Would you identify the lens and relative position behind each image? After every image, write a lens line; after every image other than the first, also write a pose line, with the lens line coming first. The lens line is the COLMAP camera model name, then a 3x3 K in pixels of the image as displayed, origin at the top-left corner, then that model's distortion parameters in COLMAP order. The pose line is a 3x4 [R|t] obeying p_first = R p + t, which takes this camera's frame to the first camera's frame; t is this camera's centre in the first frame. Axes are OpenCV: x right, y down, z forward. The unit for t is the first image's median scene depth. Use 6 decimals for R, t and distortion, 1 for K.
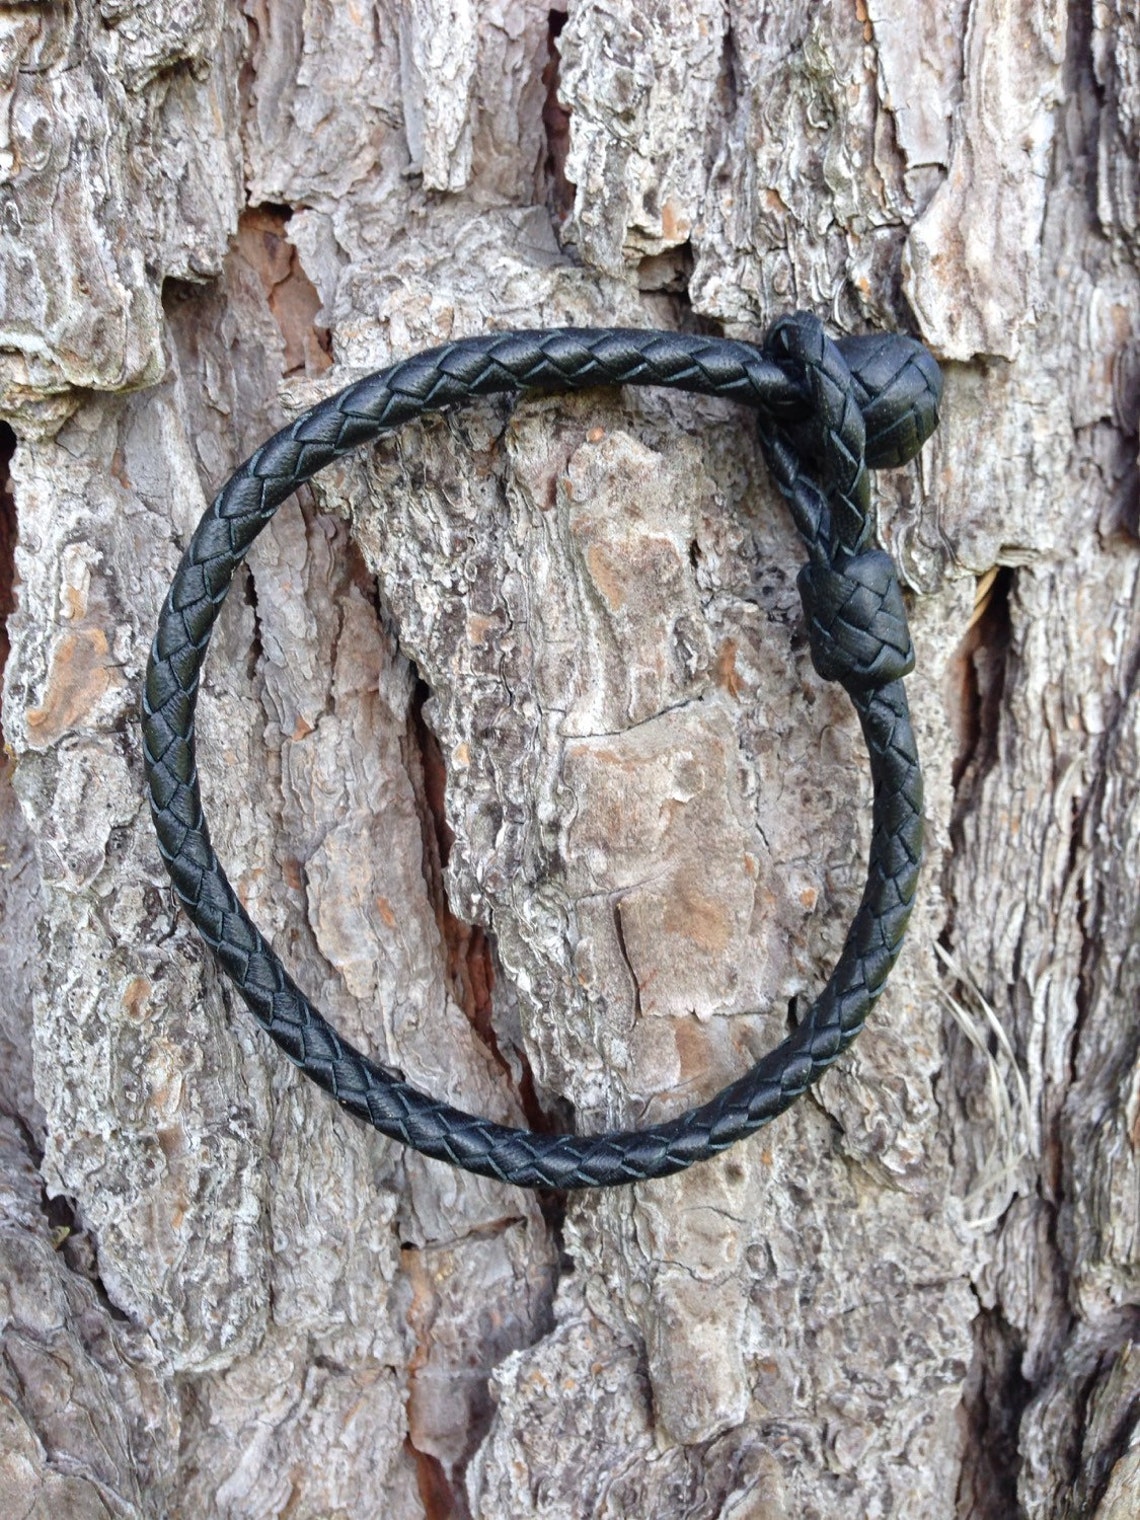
lens RADIAL K [[1419.0, 0, 564.8], [0, 1419.0, 764.6], [0, 0, 1]] dist [0.086968, -0.189022]
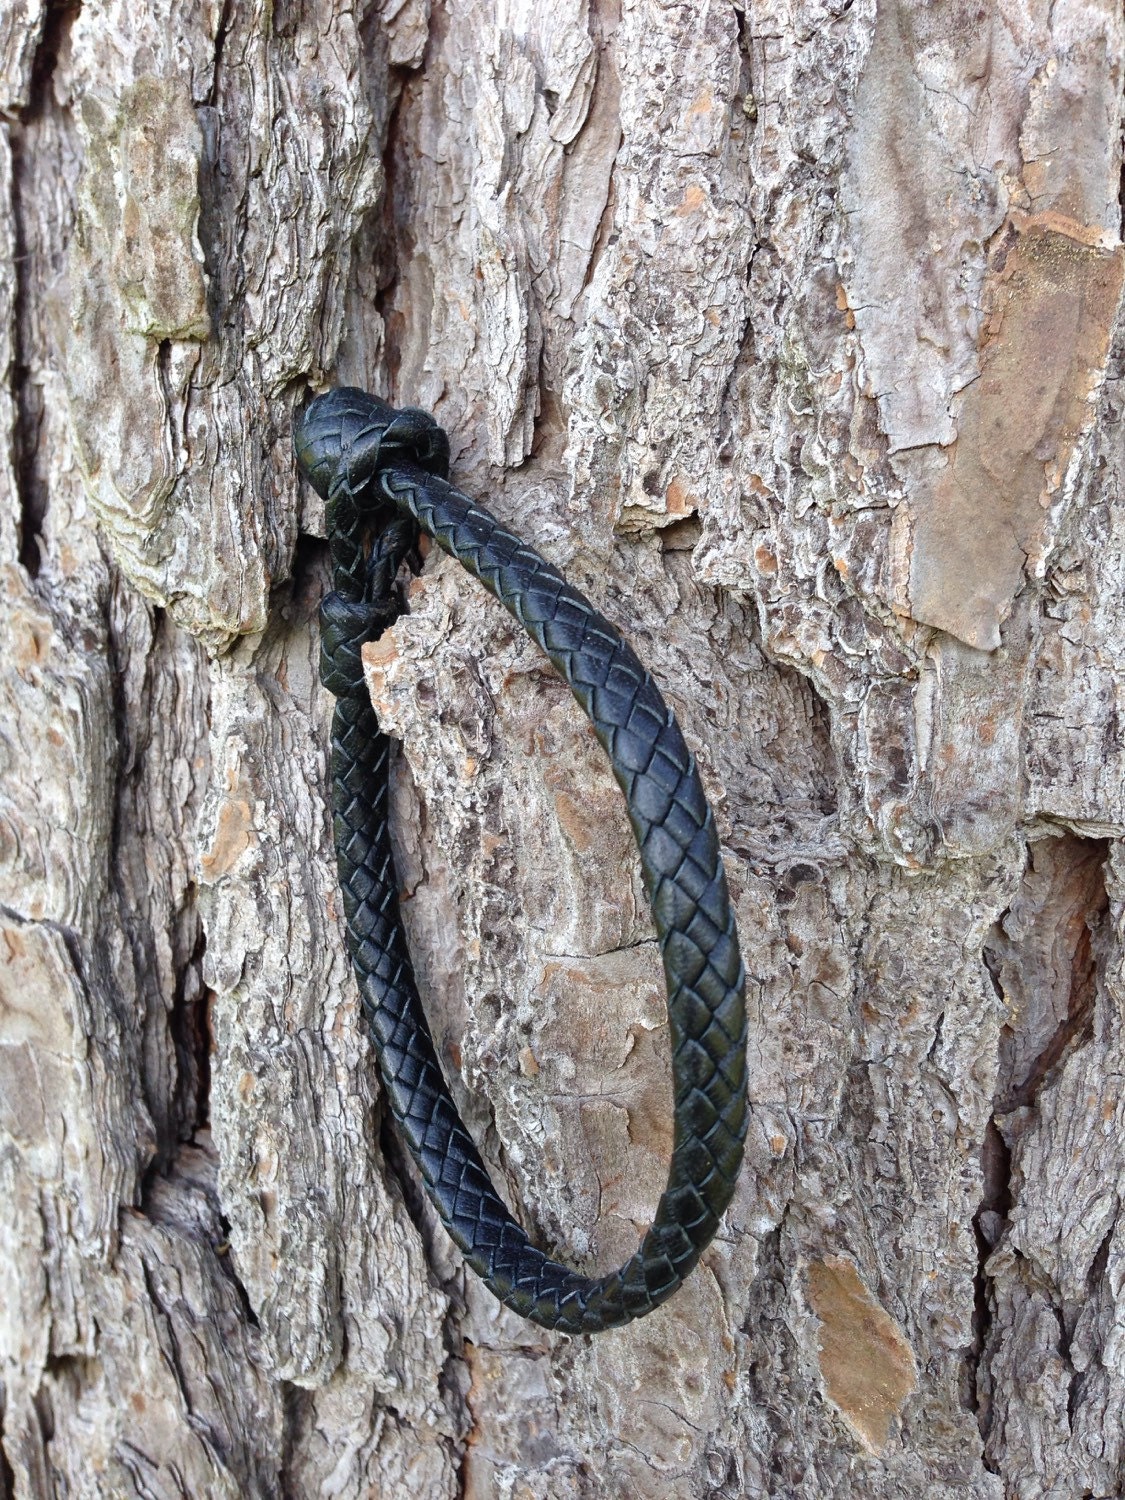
lens RADIAL K [[1400.3, 0, 557.4], [0, 1400.3, 754.6], [0, 0, 1]] dist [0.086968, -0.189022]
pose [[0.847378, 0.120853, -0.517054, 0.560264], [-0.112764, 0.992501, 0.047177, -0.226784], [0.518878, 0.018328, 0.854652, 0.059194]]
